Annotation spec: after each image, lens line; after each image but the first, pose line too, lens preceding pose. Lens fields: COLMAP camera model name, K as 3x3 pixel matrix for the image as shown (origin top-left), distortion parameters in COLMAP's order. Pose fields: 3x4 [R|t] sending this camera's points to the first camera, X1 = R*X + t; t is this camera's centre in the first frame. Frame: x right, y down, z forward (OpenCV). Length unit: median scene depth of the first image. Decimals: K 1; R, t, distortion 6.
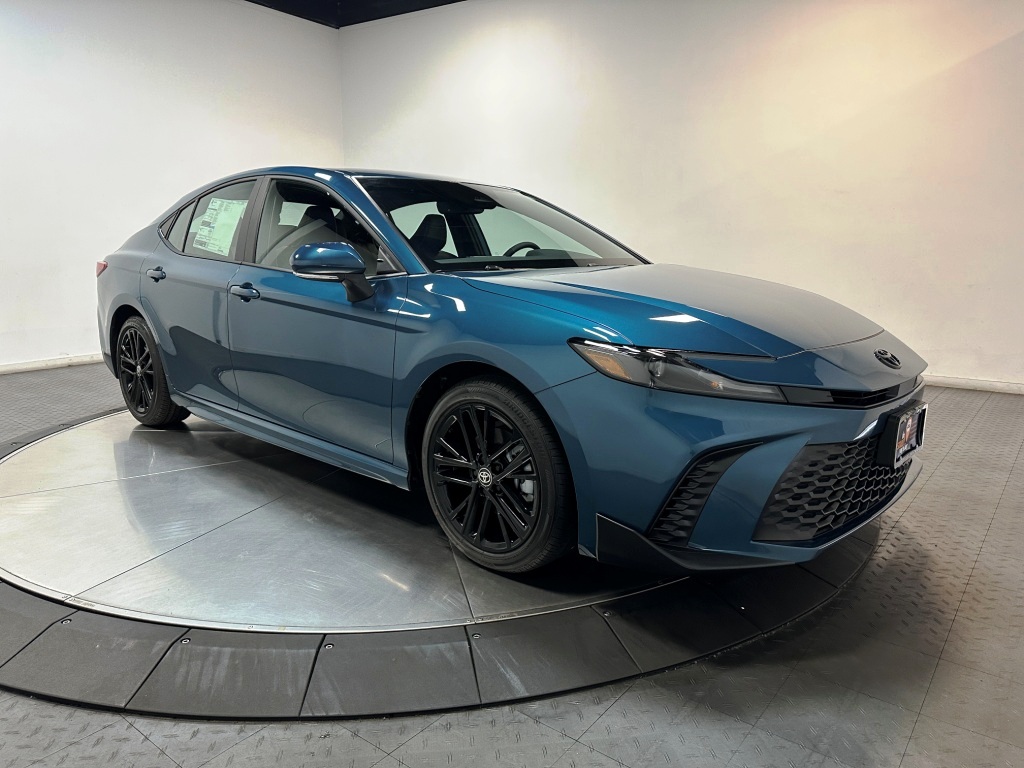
lens RADIAL K [[748.5, 0, 512.0], [0, 748.5, 384.0], [0, 0, 1]] dist [0.133912, -0.282625]
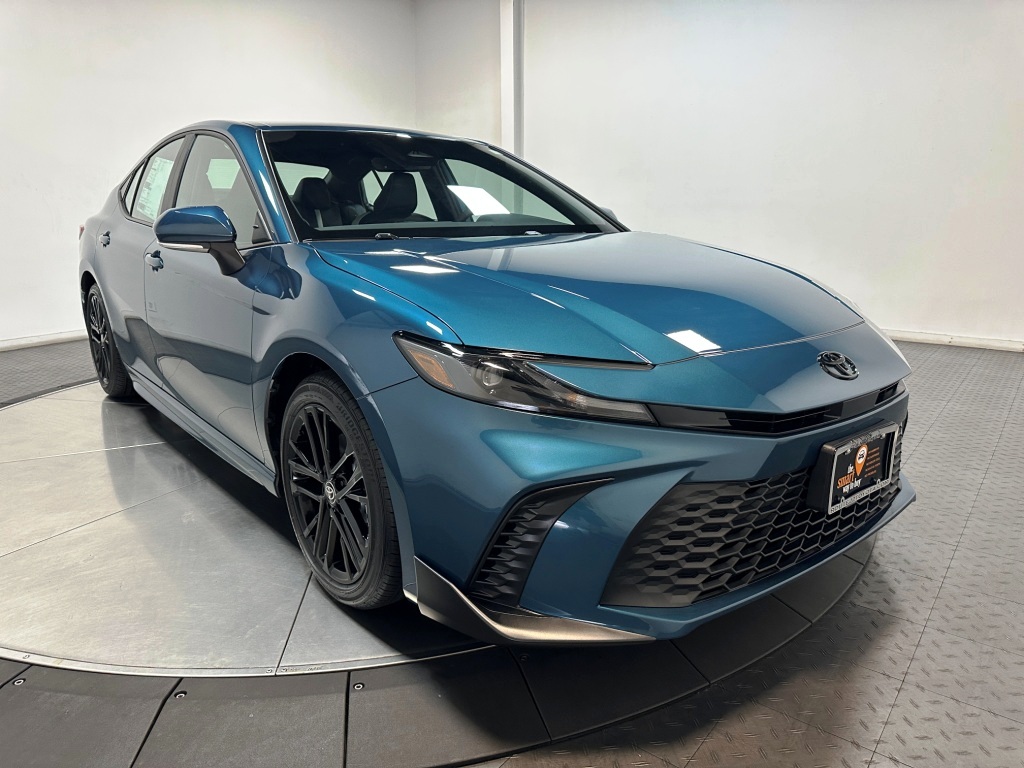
lens RADIAL K [[748.5, 0, 512.0], [0, 748.5, 384.0], [0, 0, 1]] dist [0.133912, -0.282625]
pose [[0.990802, 0.033196, -0.131186, 0.273271], [-0.026721, 0.998350, 0.050818, -0.044411], [0.132657, -0.046845, 0.990054, 0.209752]]
